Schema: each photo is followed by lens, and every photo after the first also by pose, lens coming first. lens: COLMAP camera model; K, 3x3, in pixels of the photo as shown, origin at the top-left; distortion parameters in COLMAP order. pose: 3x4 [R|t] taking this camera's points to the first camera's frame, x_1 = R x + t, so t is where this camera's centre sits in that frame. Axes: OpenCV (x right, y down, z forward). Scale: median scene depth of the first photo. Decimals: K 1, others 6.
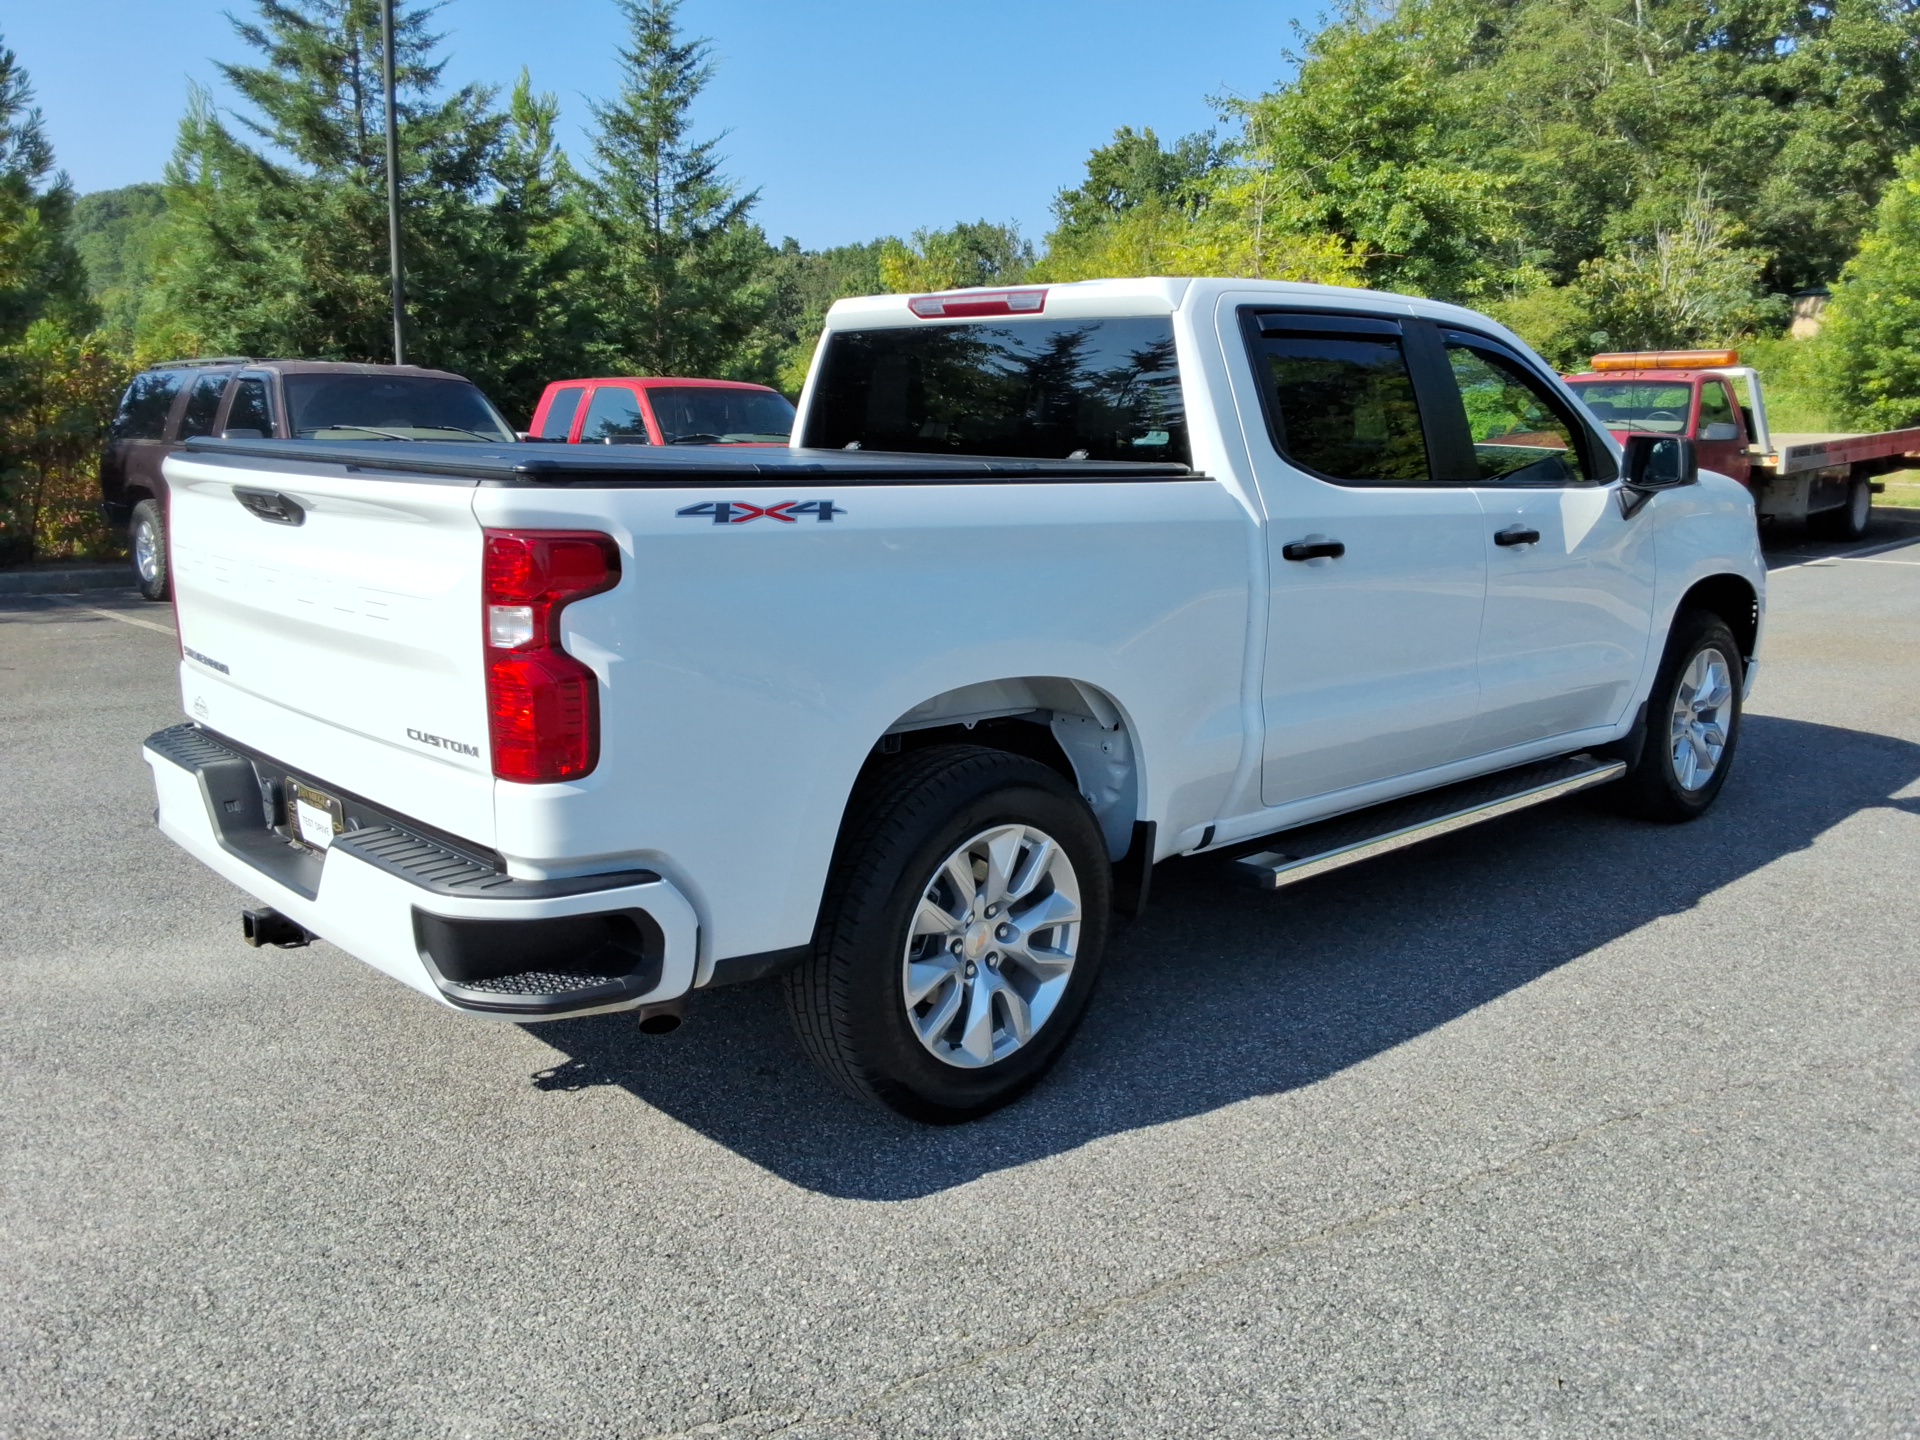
lens RADIAL K [[1543.6, 0, 969.7], [0, 1543.6, 696.8], [0, 0, 1]] dist [0.130665, -0.184715]
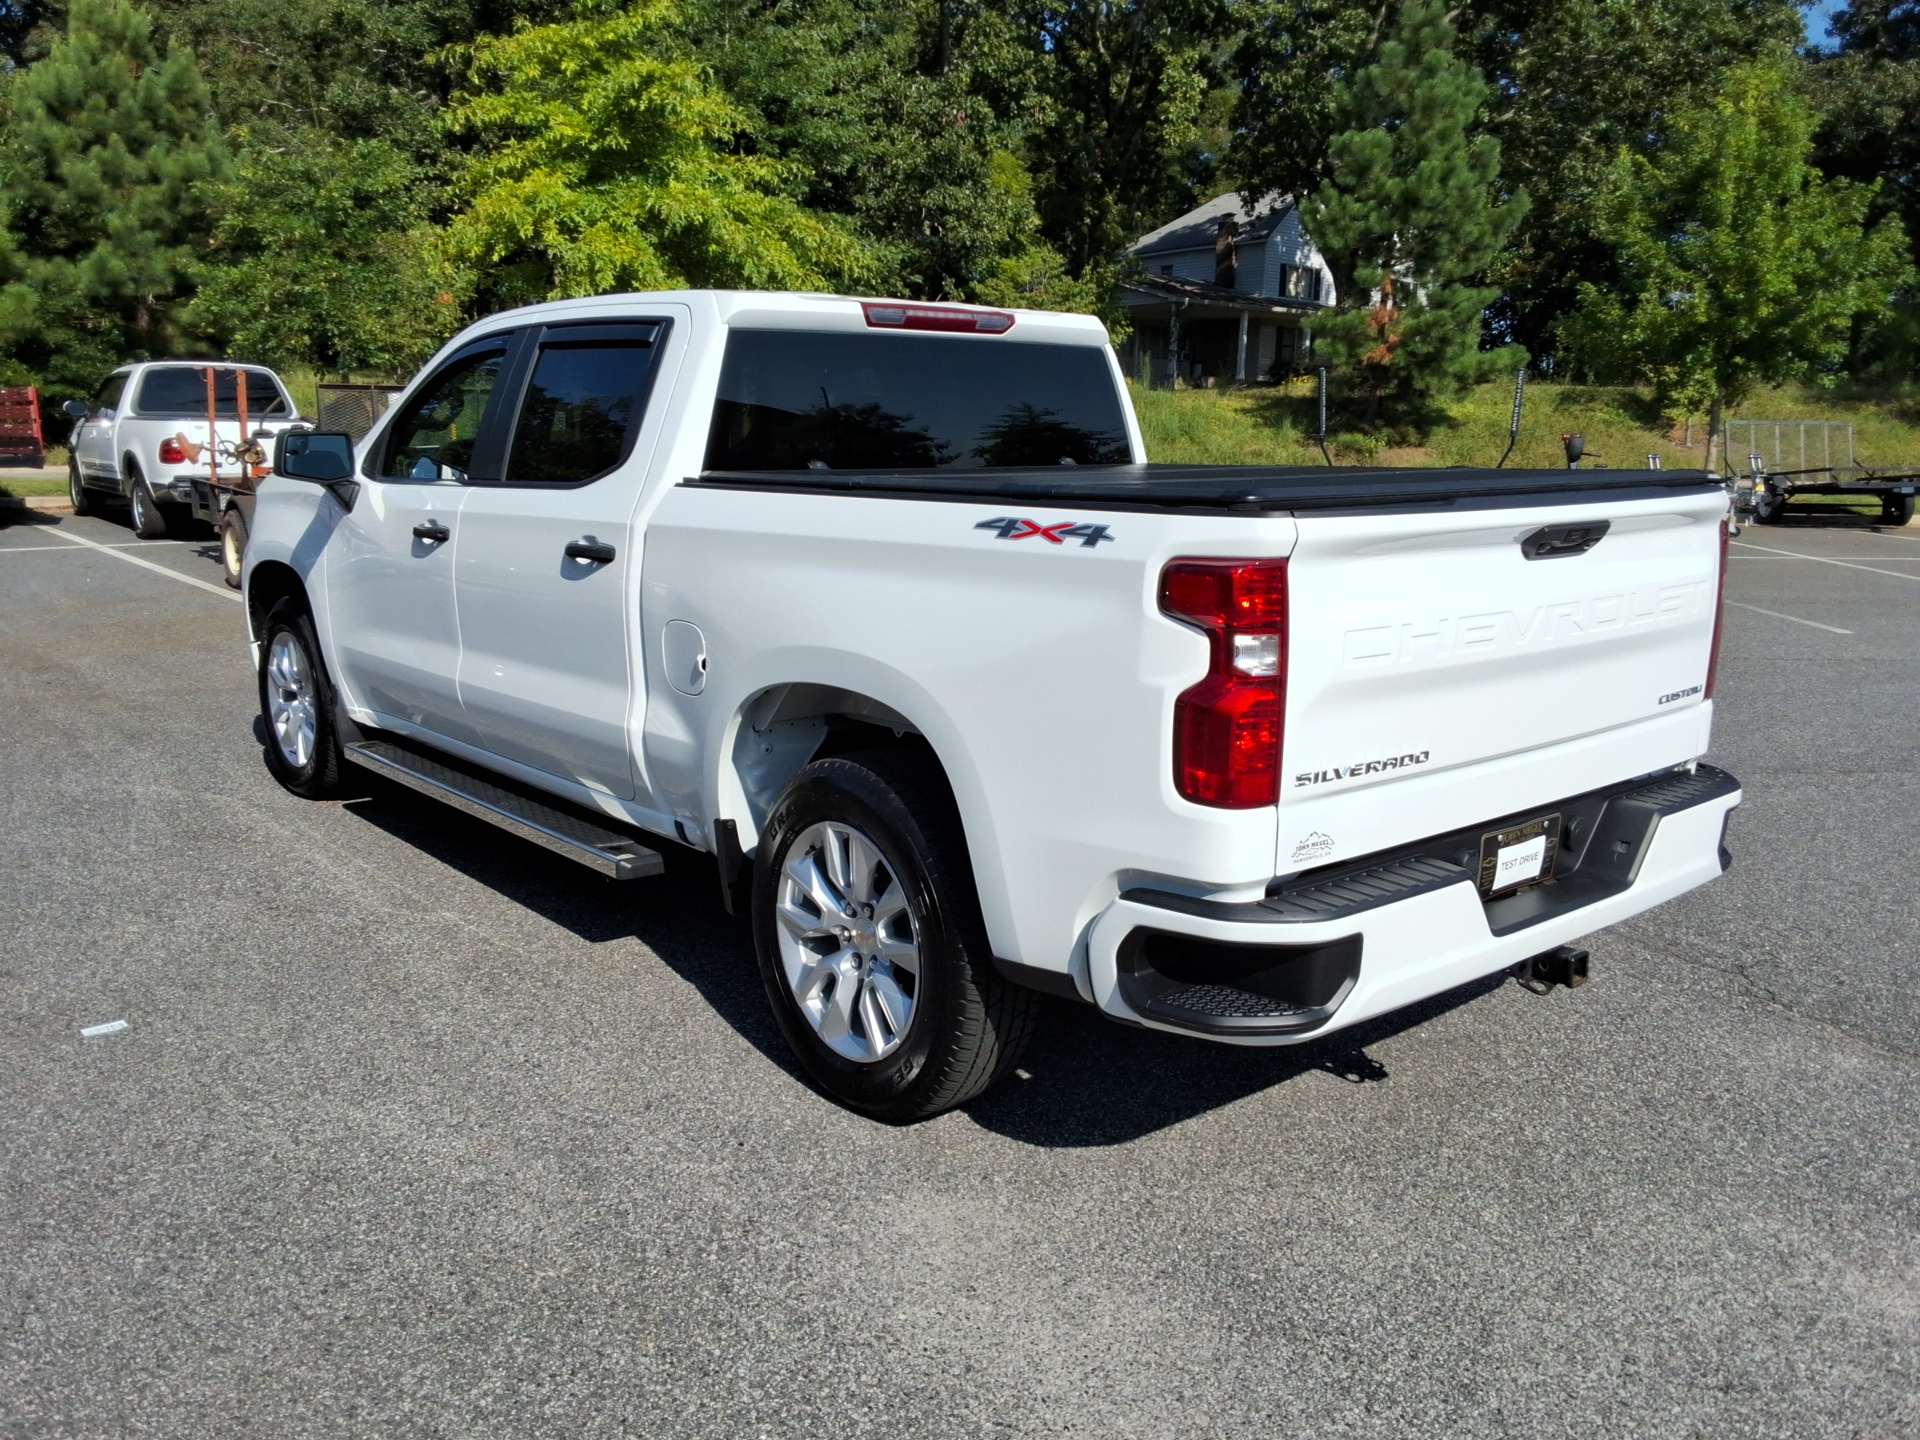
lens RADIAL K [[1550.4, 0, 979.3], [0, 1550.4, 694.6], [0, 0, 1]] dist [0.140191, -0.218546]
pose [[0.050709, -0.191329, 0.980215, -0.865084], [0.175996, 0.967830, 0.179807, -0.160919], [-0.983084, 0.163397, 0.082751, 0.772154]]
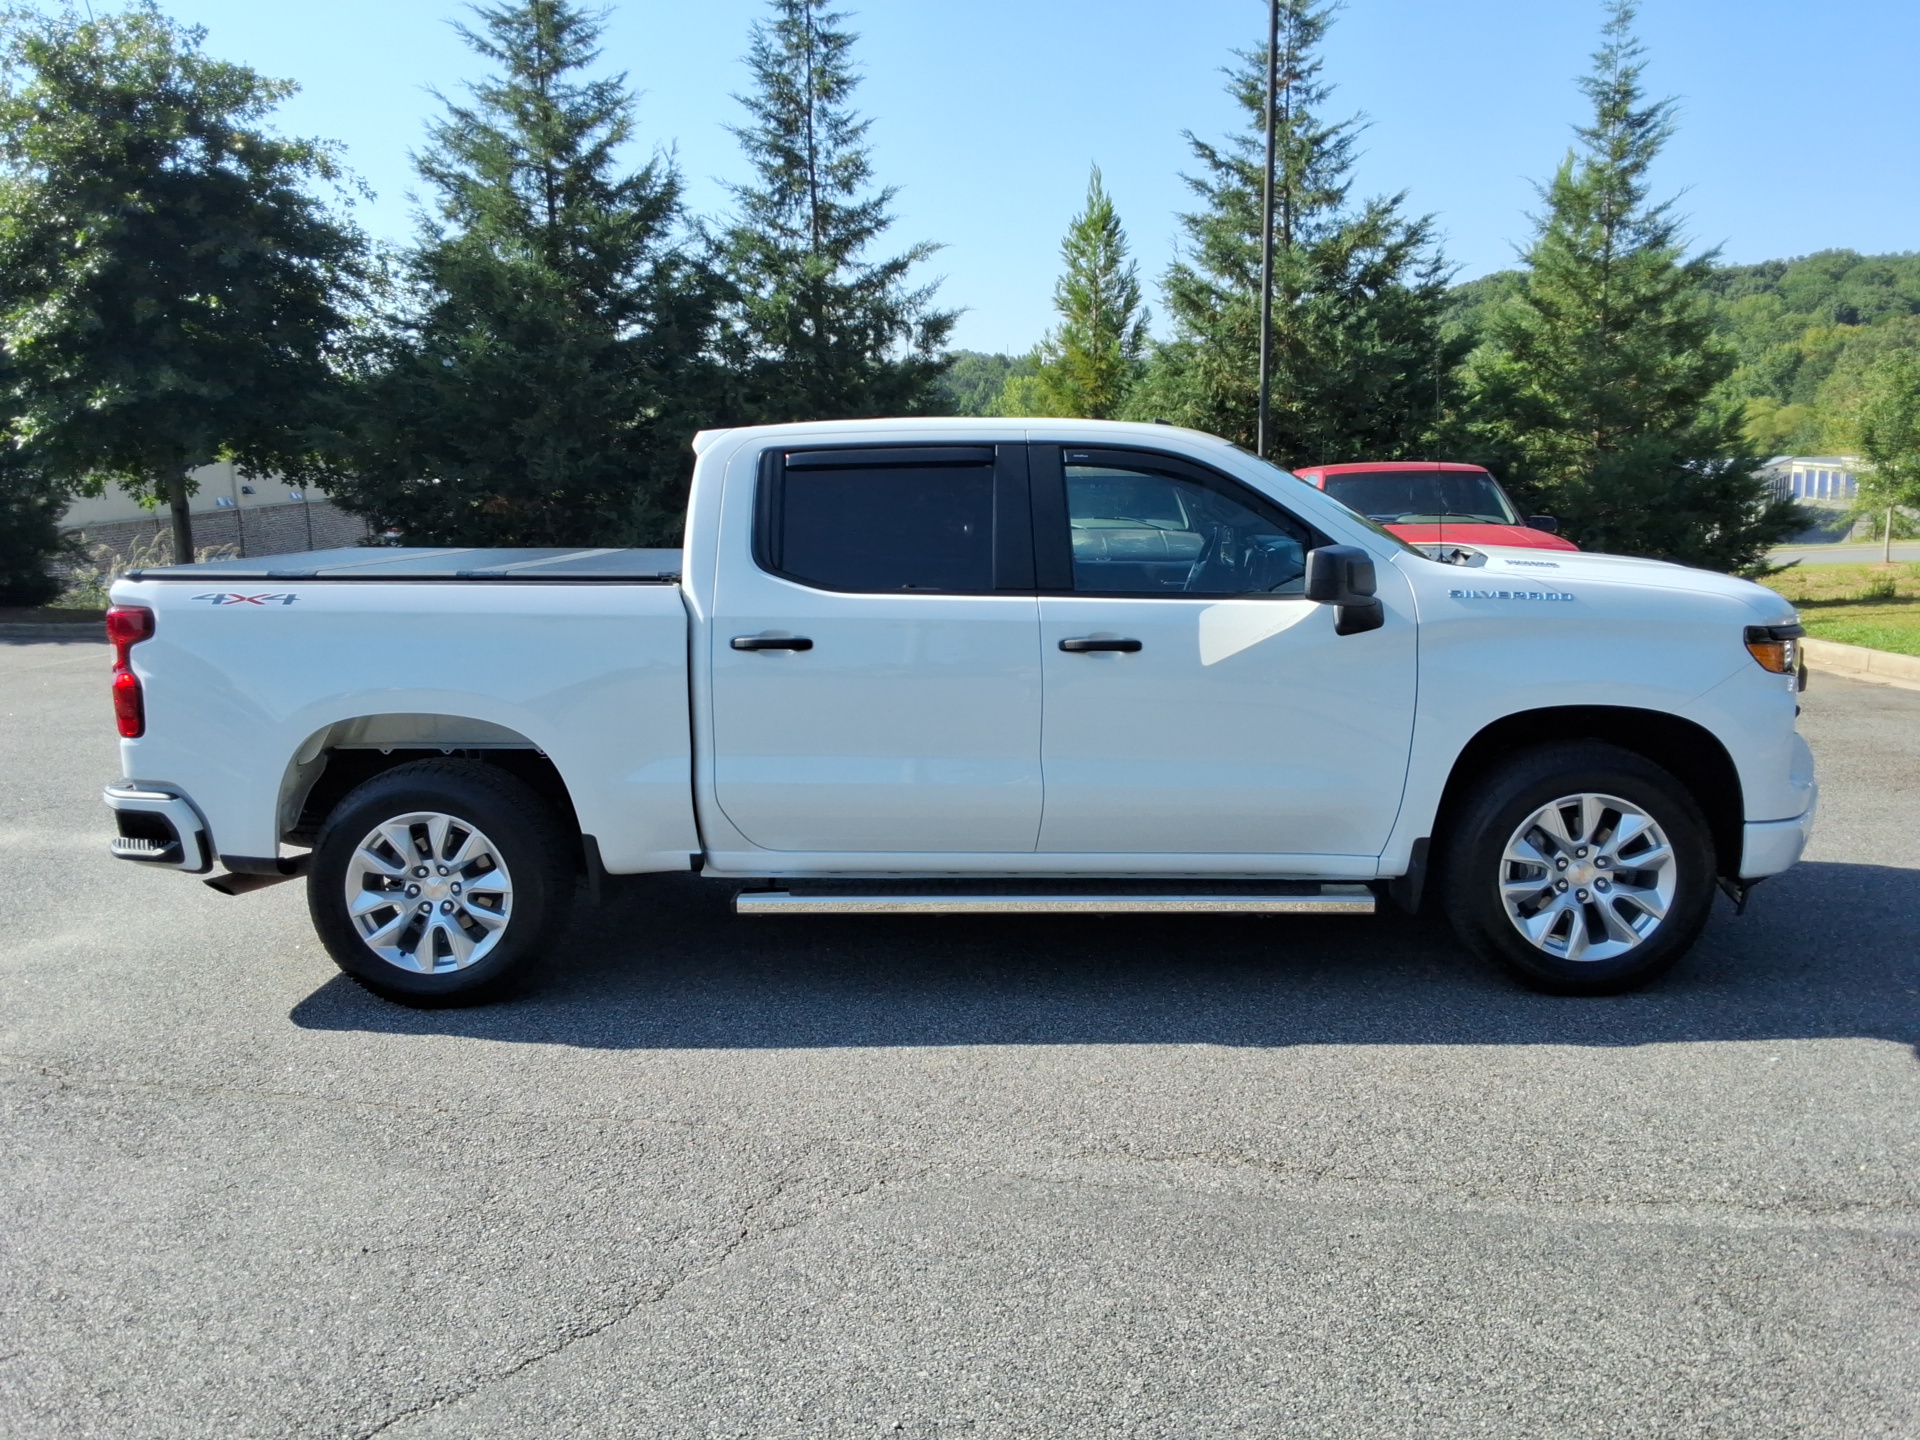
lens RADIAL K [[1562.0, 0, 977.3], [0, 1562.0, 695.3], [0, 0, 1]] dist [0.118037, -0.180994]
pose [[0.703582, 0.075891, -0.706550, 0.918381], [-0.106292, 0.994334, 0.000957, -0.054261], [0.702620, 0.074427, 0.707662, 0.180135]]
